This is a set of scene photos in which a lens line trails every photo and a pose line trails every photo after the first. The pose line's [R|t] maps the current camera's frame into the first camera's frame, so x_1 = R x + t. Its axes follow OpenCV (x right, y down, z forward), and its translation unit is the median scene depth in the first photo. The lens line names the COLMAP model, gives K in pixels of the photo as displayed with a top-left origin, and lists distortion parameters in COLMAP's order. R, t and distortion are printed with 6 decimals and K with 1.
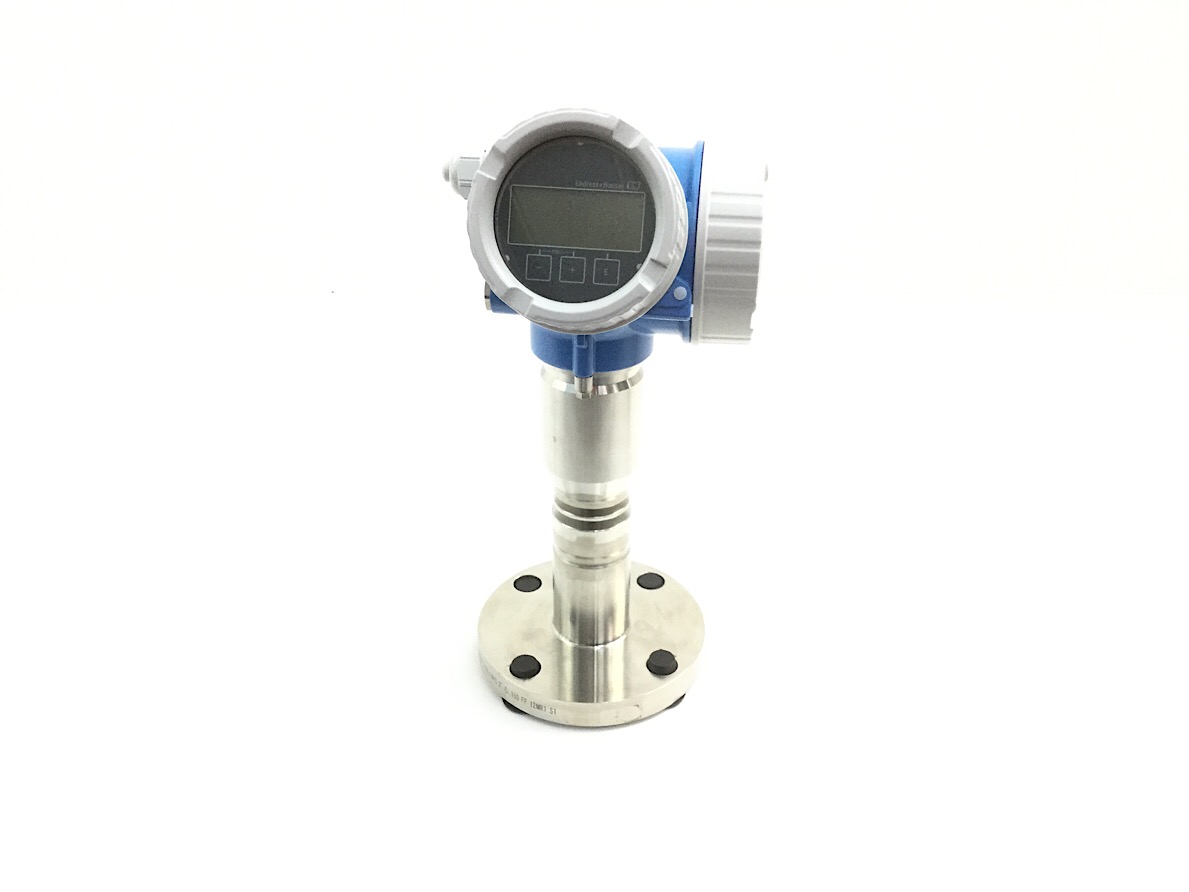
lens RADIAL K [[1070.4, 0, 594.5], [0, 1070.4, 446.0], [0, 0, 1]] dist [0.002139, 0.000332]
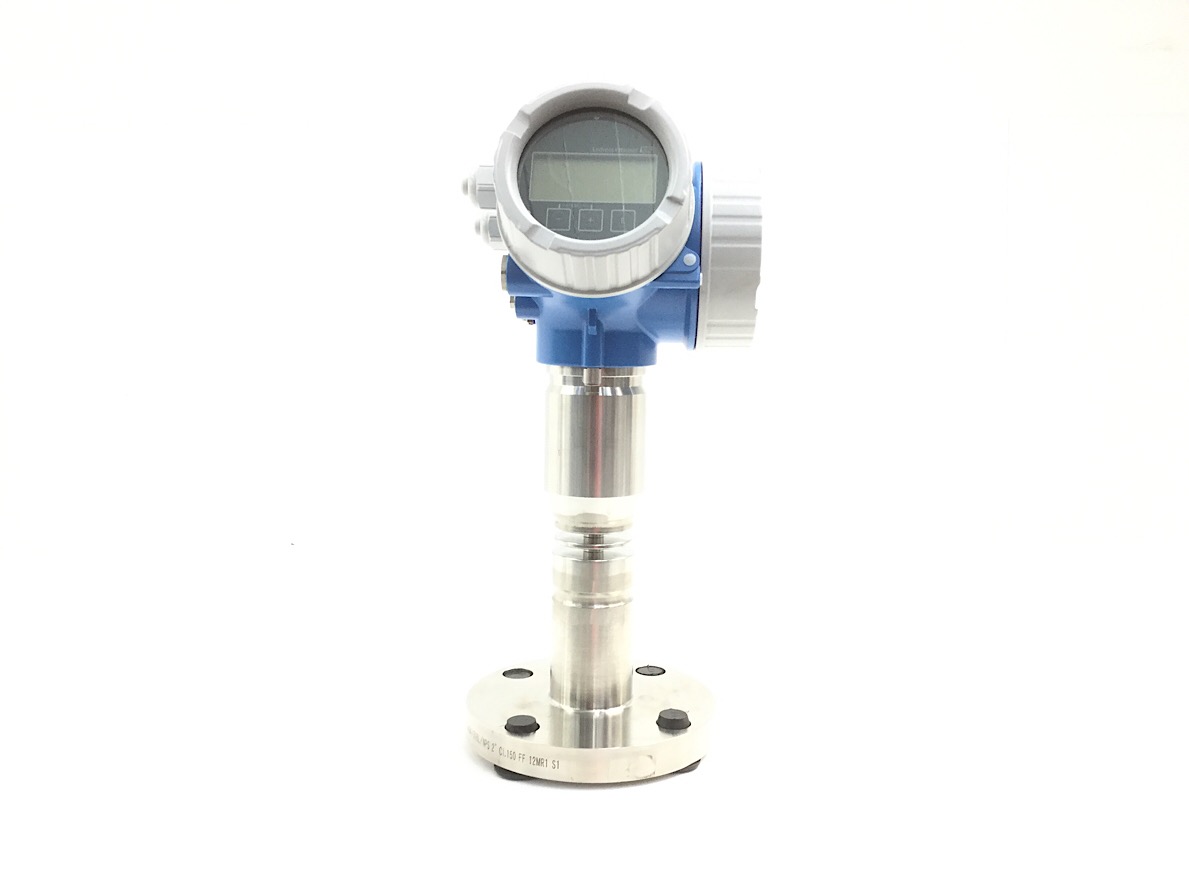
lens RADIAL K [[1070.4, 0, 594.5], [0, 1070.4, 446.0], [0, 0, 1]] dist [0.002139, 0.000332]
pose [[0.998132, 0.004434, 0.060927, -0.076639], [0.019225, 0.923884, -0.382190, 0.426479], [-0.057984, 0.382647, 0.922073, 0.102428]]
